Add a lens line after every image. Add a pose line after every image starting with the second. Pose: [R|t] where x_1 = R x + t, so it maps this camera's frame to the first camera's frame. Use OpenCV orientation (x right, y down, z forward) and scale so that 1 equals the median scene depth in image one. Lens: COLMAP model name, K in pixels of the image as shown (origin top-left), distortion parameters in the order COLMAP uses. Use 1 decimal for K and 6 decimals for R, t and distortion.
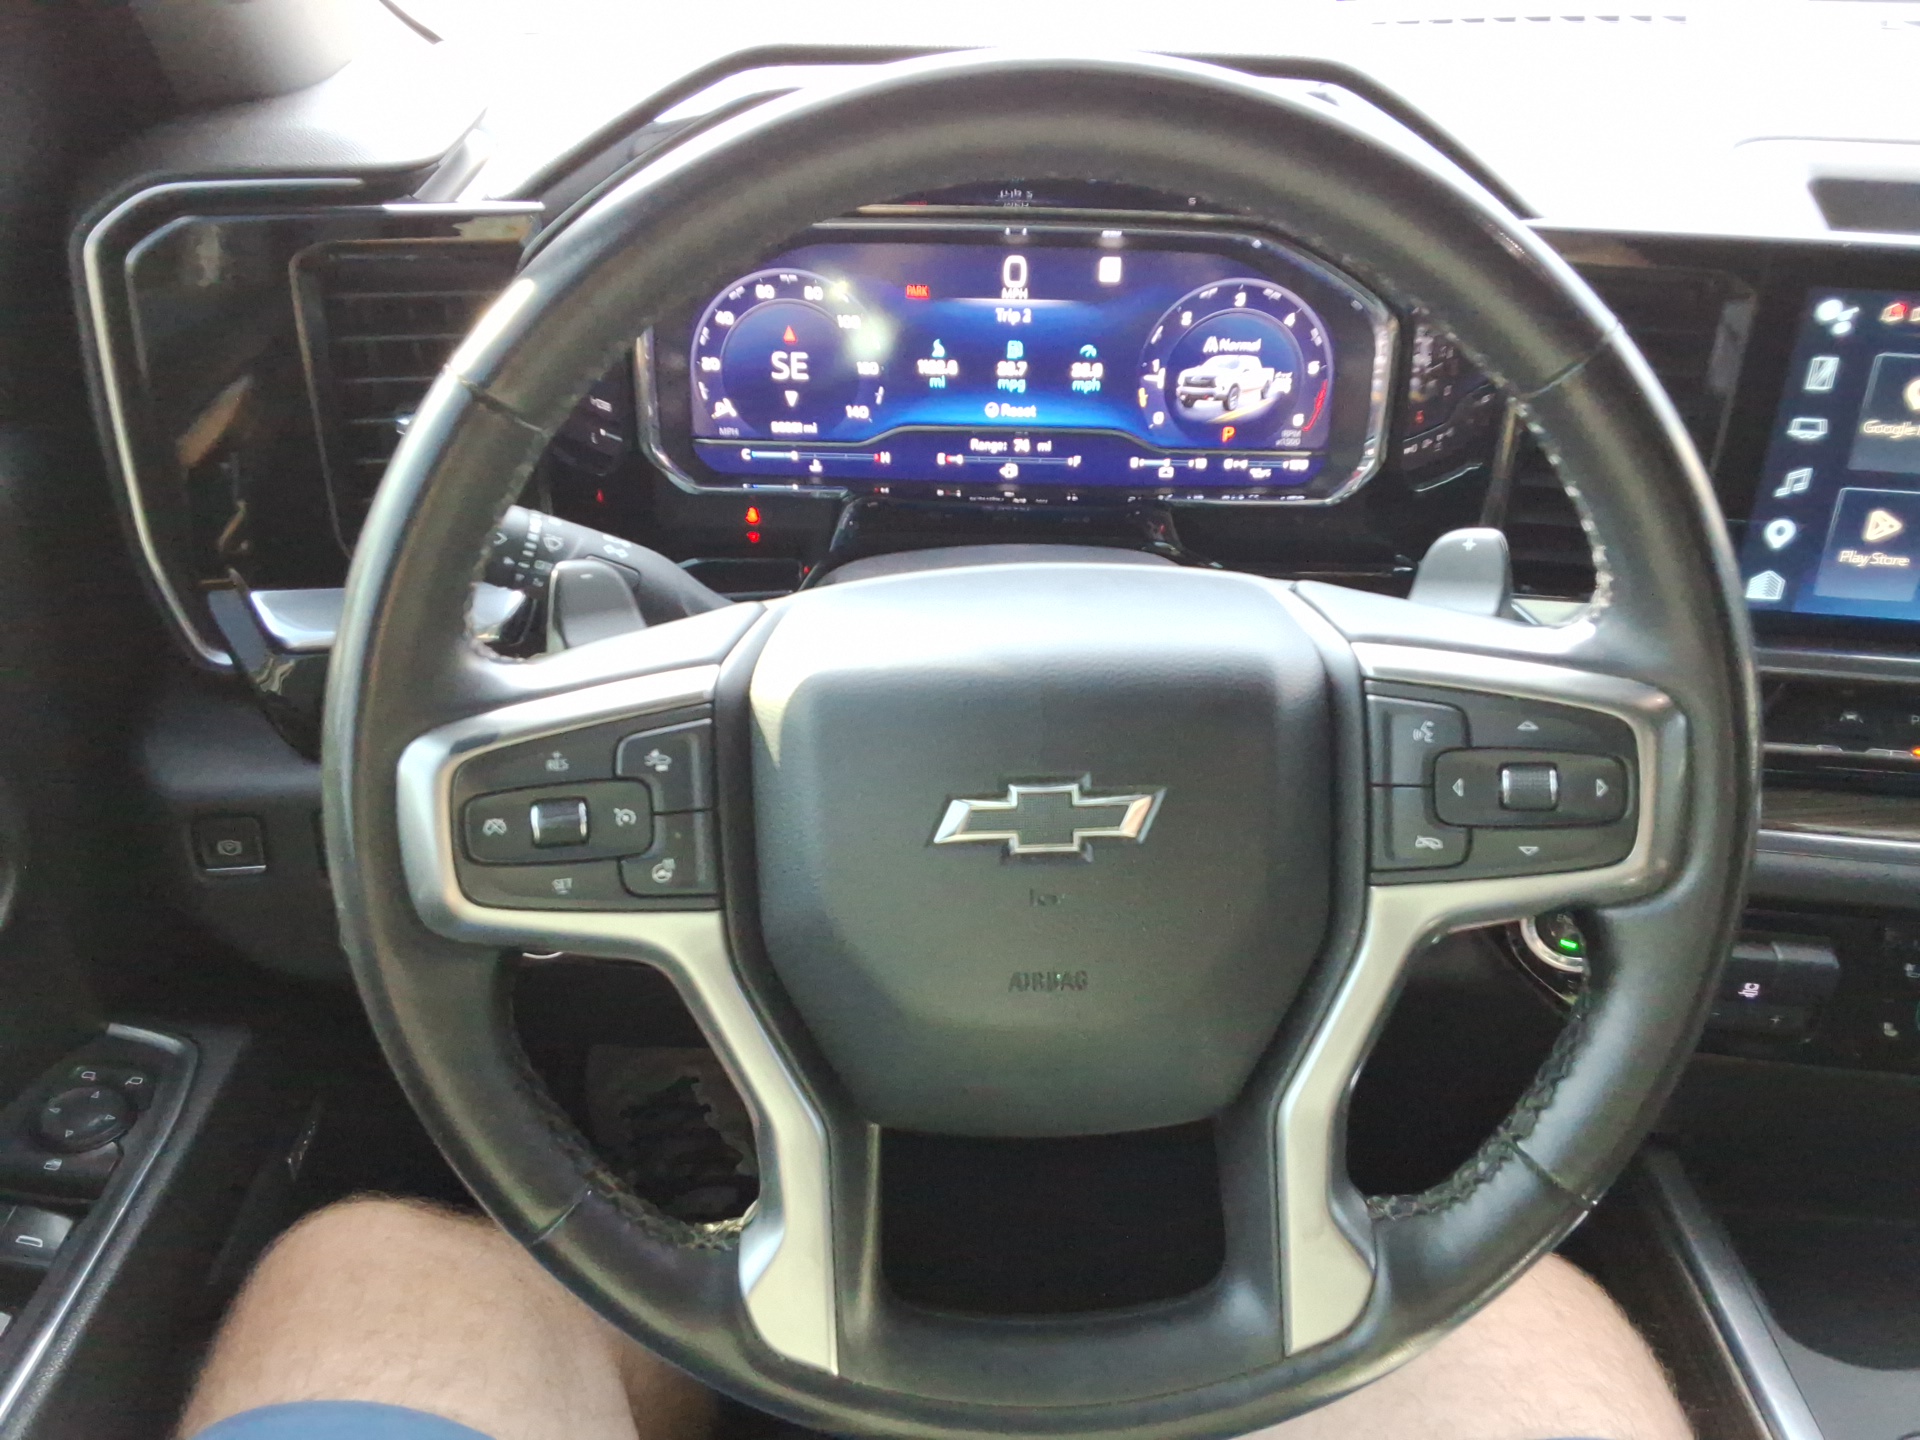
lens RADIAL K [[1541.5, 0, 966.3], [0, 1541.5, 725.9], [0, 0, 1]] dist [0.107093, -0.170494]
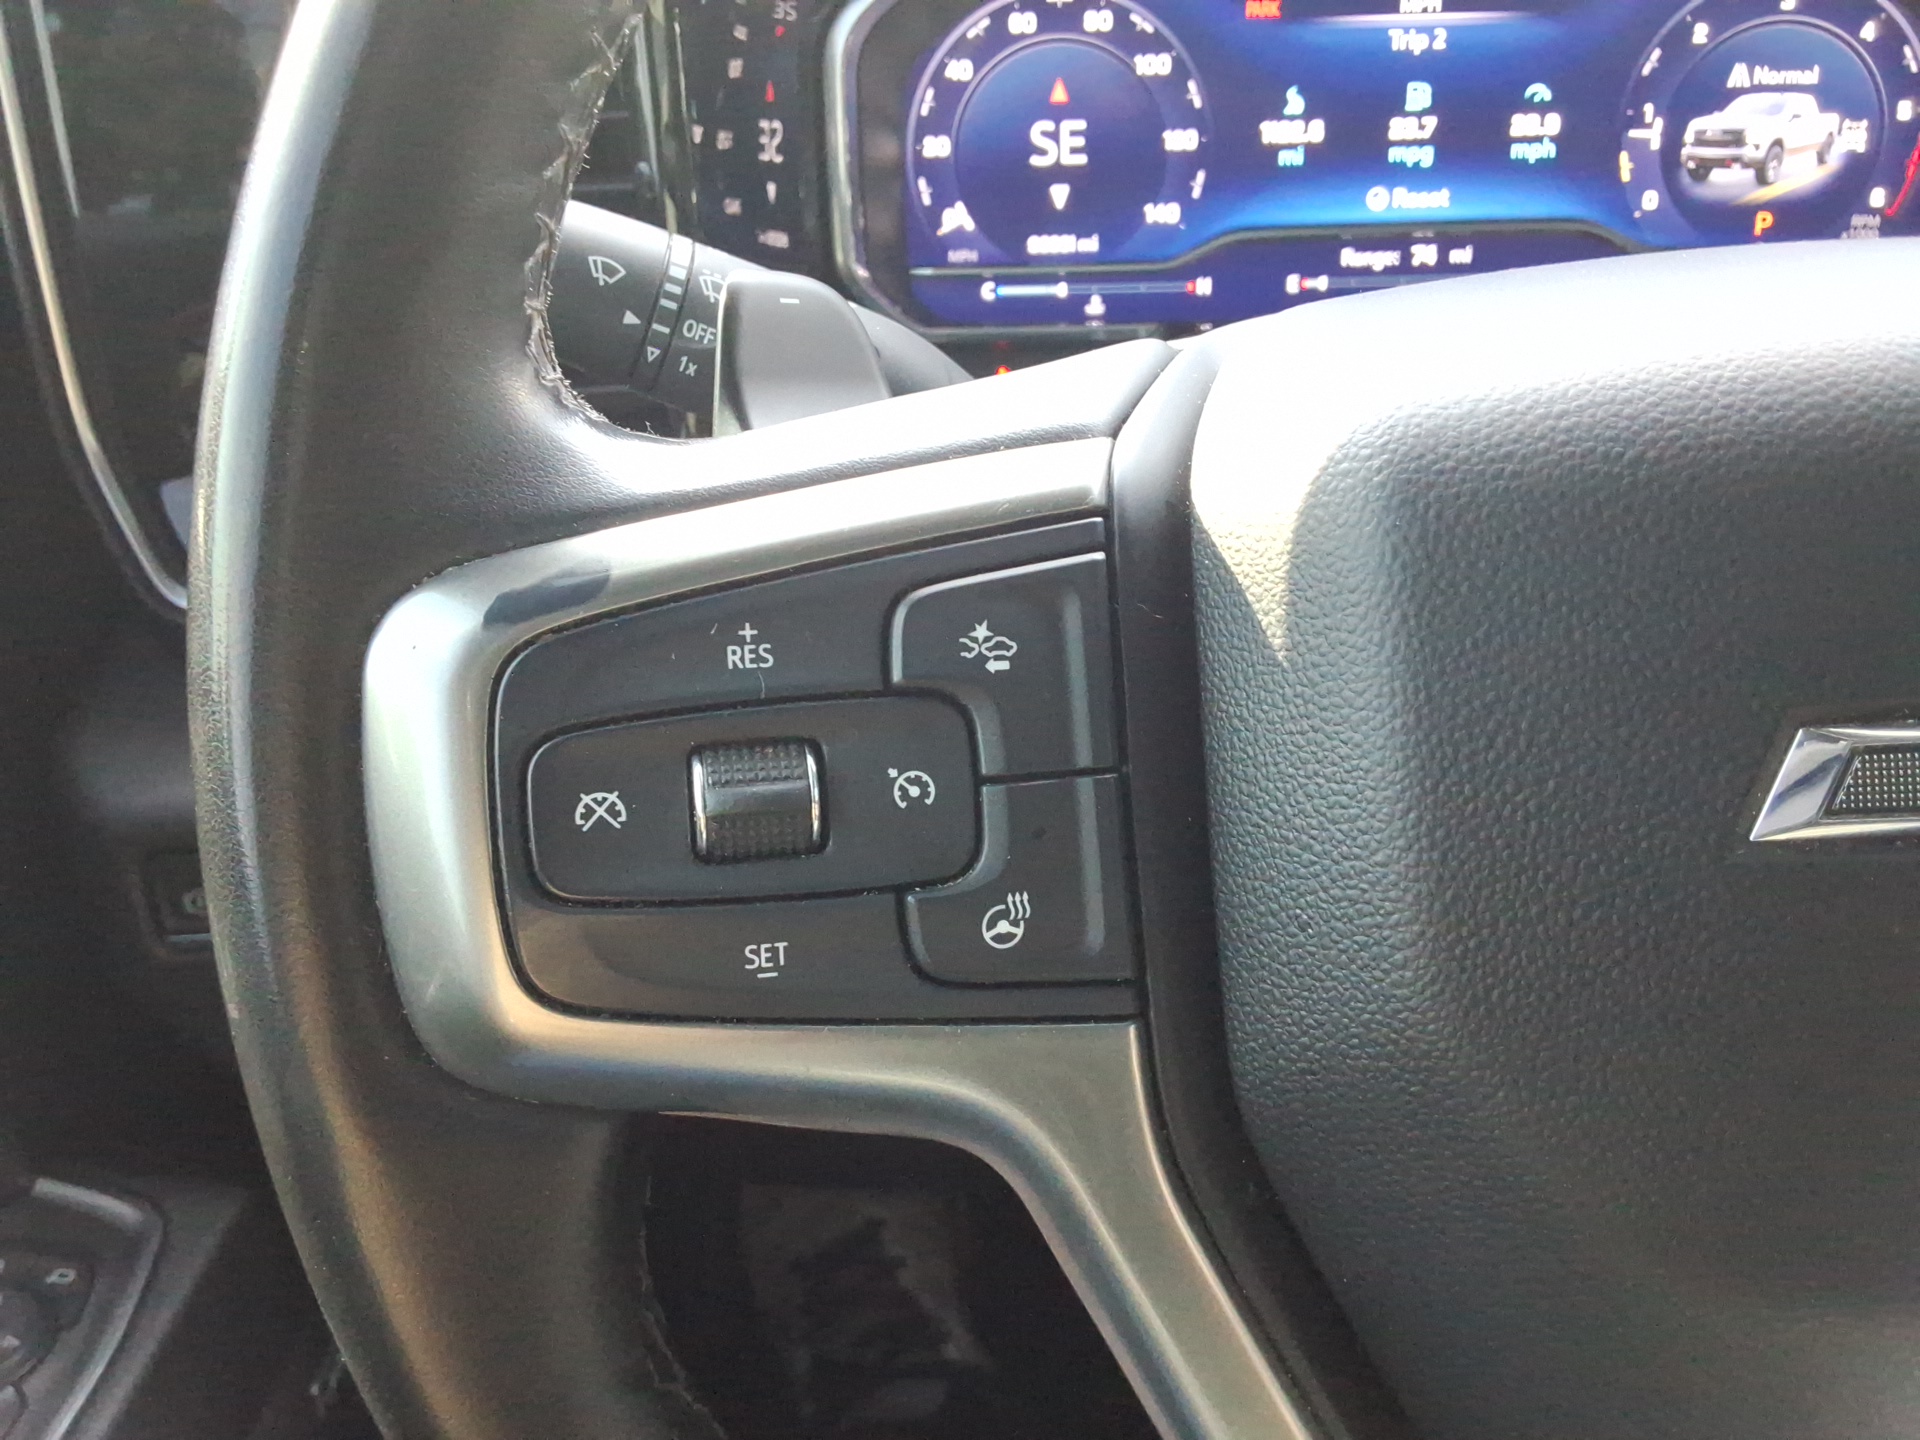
lens RADIAL K [[1541.5, 0, 967.7], [0, 1541.5, 719.5], [0, 0, 1]] dist [0.107093, -0.170494]
pose [[0.996964, -0.019125, -0.075476, -0.108046], [0.015403, 0.998651, -0.049594, 0.037792], [0.076323, 0.048281, 0.995914, 0.369444]]
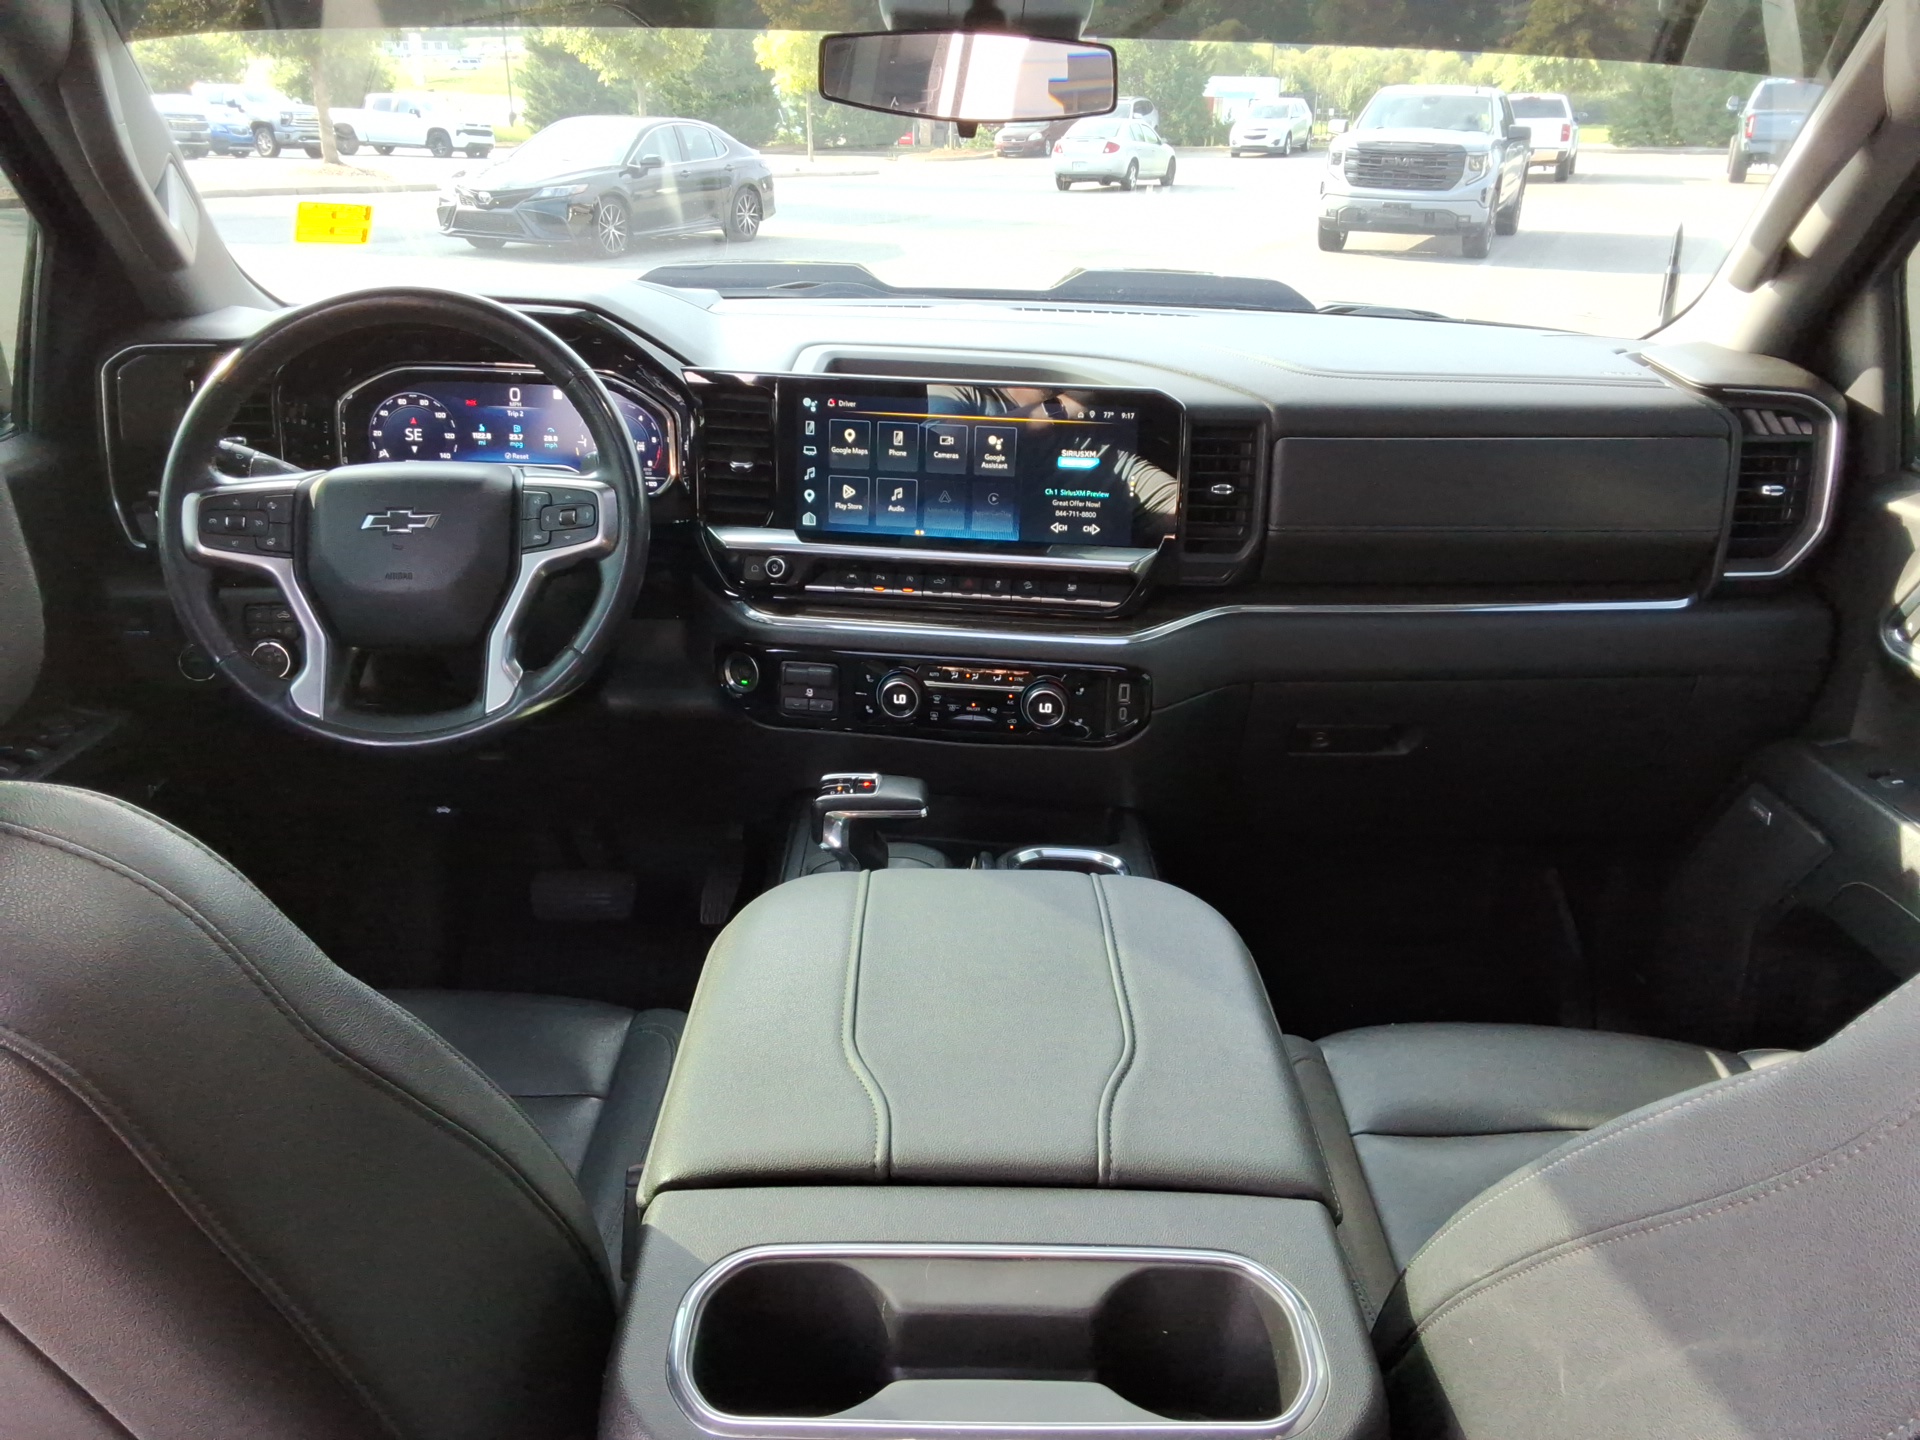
lens RADIAL K [[1541.5, 0, 988.6], [0, 1541.5, 724.0], [0, 0, 1]] dist [0.107093, -0.170494]
pose [[0.999879, 0.005099, 0.014702, 0.684943], [-0.002125, 0.980677, -0.195623, 0.616139], [-0.015415, 0.195568, 0.980569, -1.136255]]
